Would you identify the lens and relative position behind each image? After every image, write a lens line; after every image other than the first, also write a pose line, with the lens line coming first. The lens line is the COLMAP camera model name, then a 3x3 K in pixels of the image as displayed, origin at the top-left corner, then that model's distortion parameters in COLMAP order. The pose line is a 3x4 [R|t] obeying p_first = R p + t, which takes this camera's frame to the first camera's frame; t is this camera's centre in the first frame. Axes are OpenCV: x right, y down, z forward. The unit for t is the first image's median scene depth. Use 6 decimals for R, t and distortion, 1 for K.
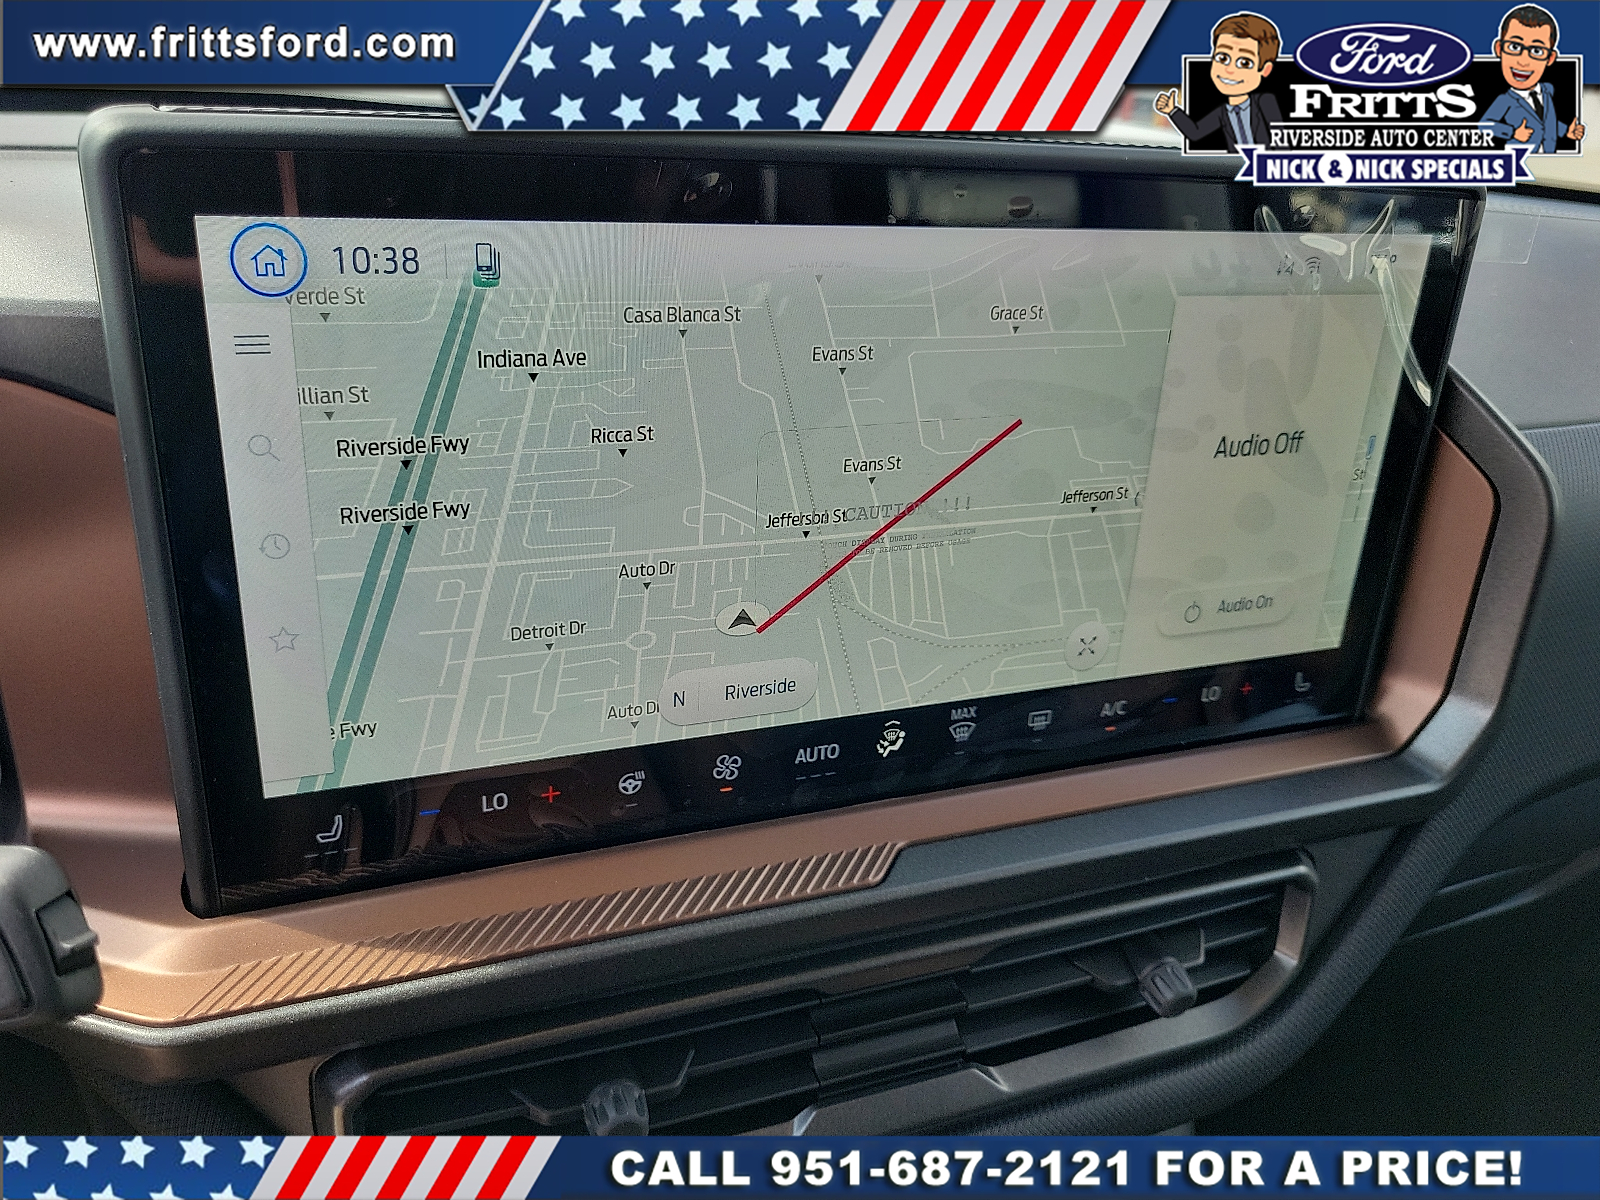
lens RADIAL K [[1194.9, 0, 805.9], [0, 1194.9, 597.8], [0, 0, 1]] dist [0.009878, -0.010456]
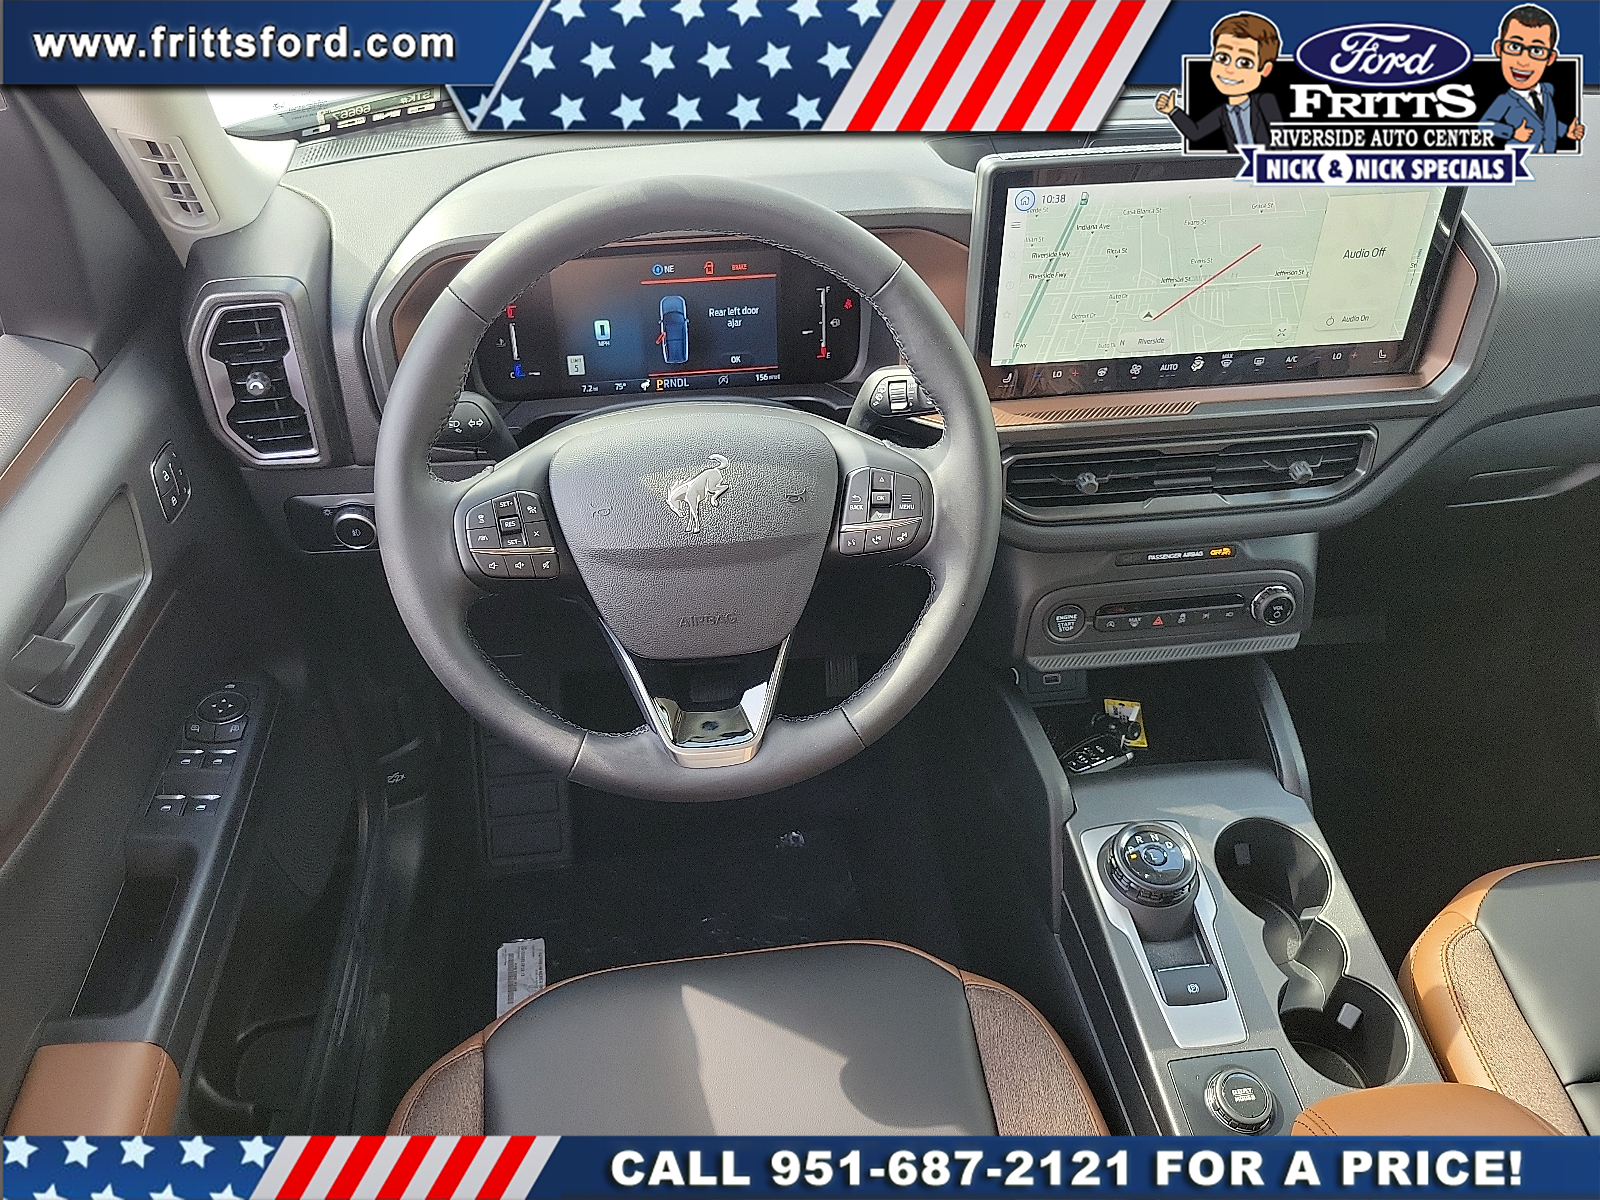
lens RADIAL K [[1194.9, 0, 785.2], [0, 1194.9, 585.1], [0, 0, 1]] dist [0.009878, -0.010456]
pose [[0.967710, 0.090891, -0.235111, -0.150595], [-0.038024, 0.974691, 0.220301, 0.045944], [0.249183, -0.204247, 0.946673, -1.906965]]
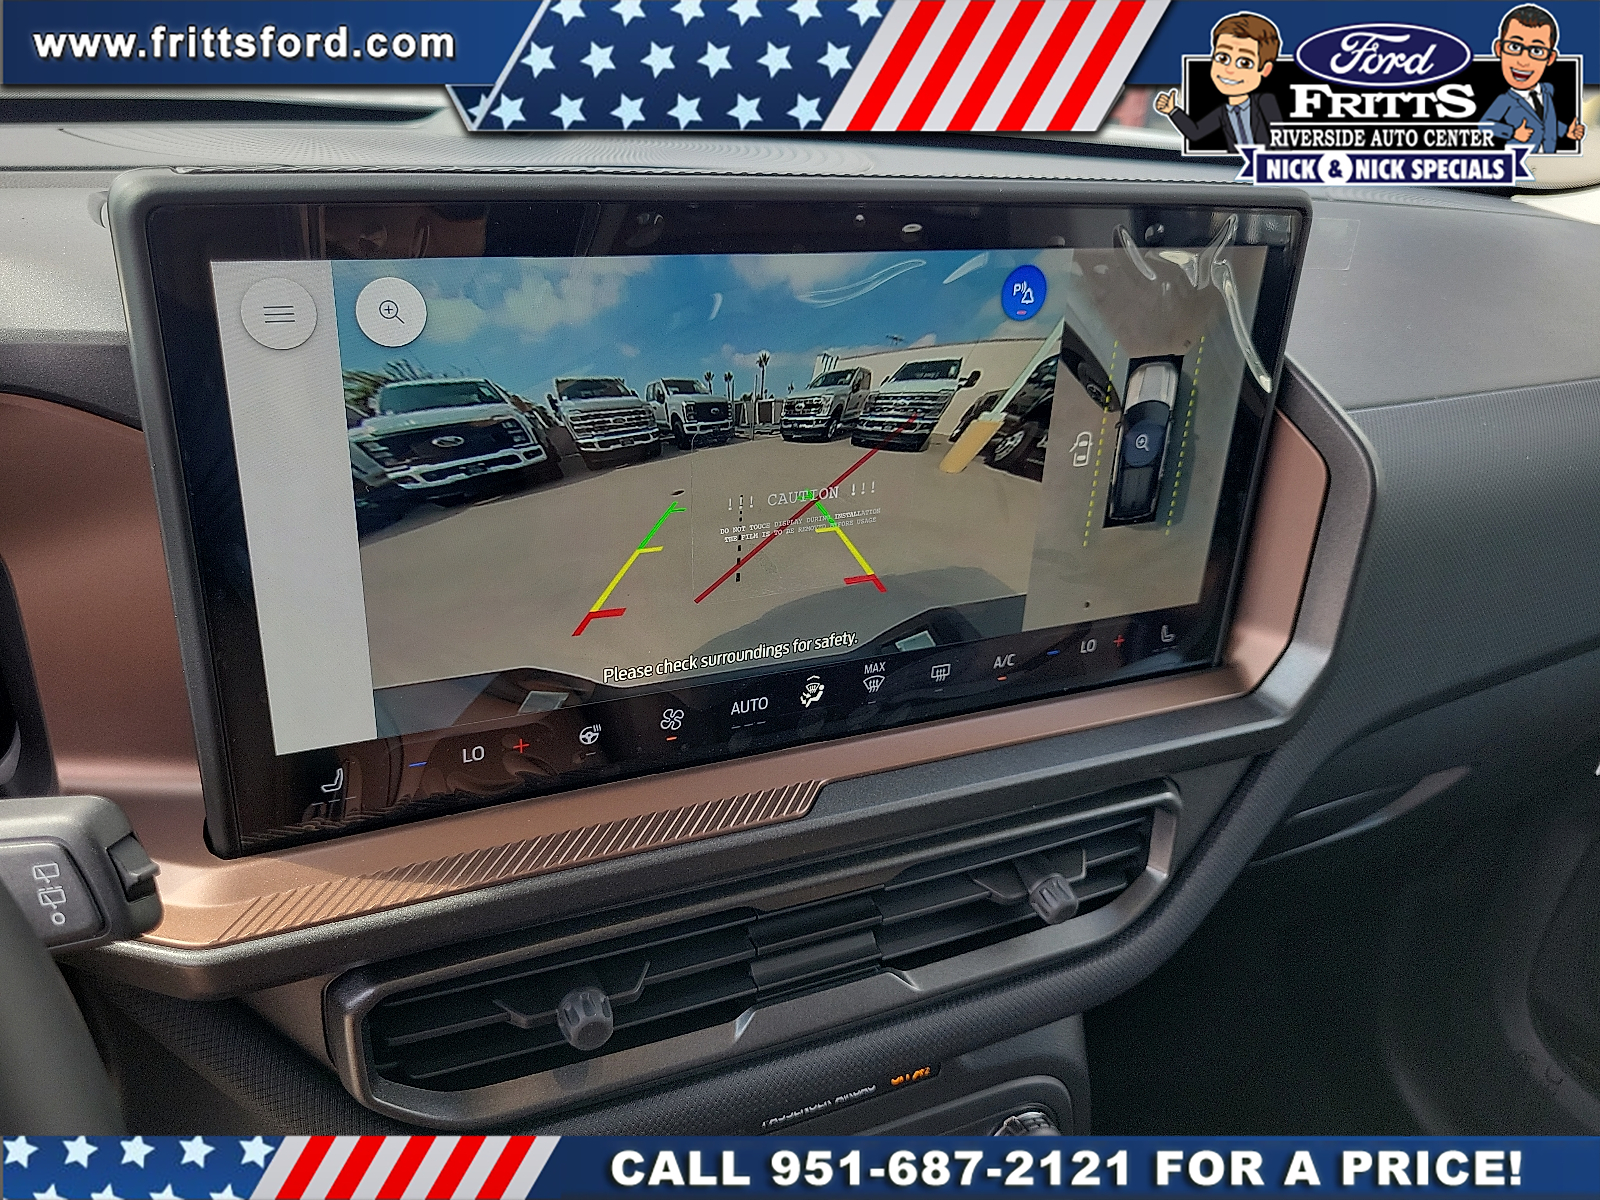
lens RADIAL K [[1194.9, 0, 788.3], [0, 1194.9, 603.1], [0, 0, 1]] dist [0.009878, -0.010456]
pose [[0.998463, -0.023642, 0.050119, -0.008207], [0.021989, 0.999204, 0.033293, -0.007110], [-0.050867, -0.032140, 0.998188, -0.154904]]
